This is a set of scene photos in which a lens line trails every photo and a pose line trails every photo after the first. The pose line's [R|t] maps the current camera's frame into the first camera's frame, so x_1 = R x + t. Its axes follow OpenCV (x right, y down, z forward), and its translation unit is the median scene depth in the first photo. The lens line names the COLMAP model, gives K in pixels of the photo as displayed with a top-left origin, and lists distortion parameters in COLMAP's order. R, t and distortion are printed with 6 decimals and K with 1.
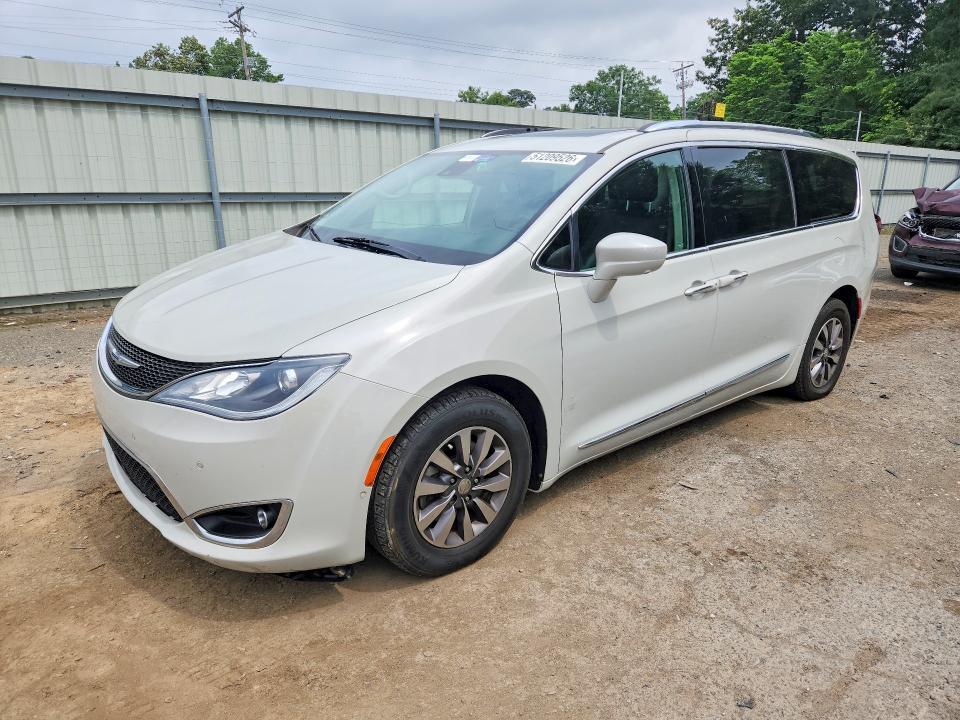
lens RADIAL K [[623.5, 0, 478.9], [0, 623.5, 370.3], [0, 0, 1]] dist [0.007659, -0.005667]
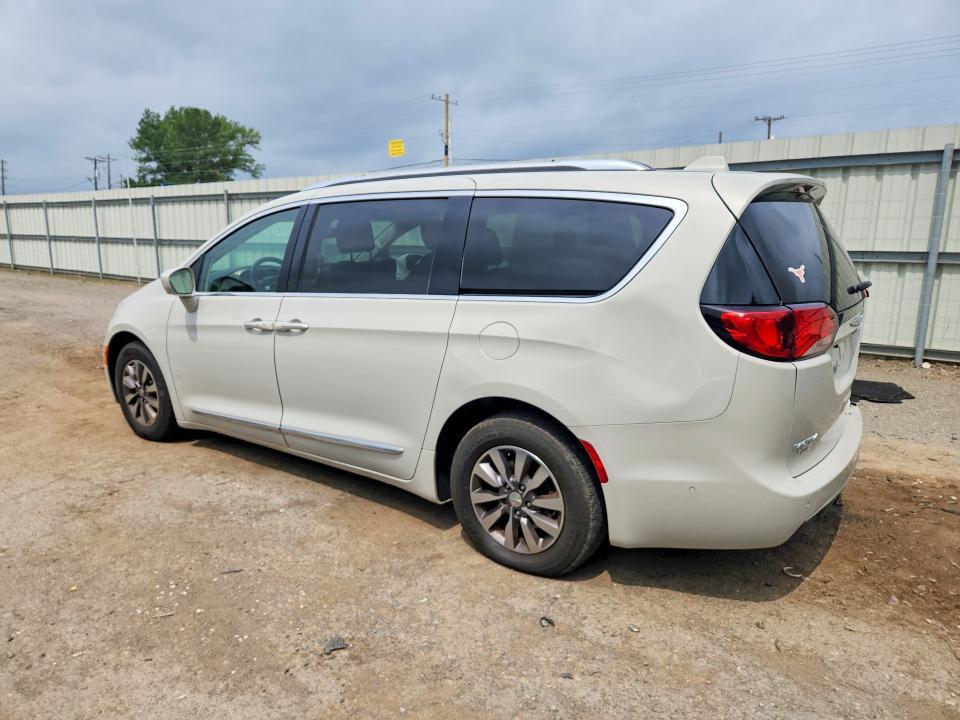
lens RADIAL K [[659.4, 0, 477.1], [0, 659.4, 359.4], [0, 0, 1]] dist [0.008176, 0.001142]
pose [[0.247419, 0.173582, -0.953233, 1.600245], [-0.283652, 0.953695, 0.100042, -0.300298], [0.926459, 0.245634, 0.285199, 1.020698]]
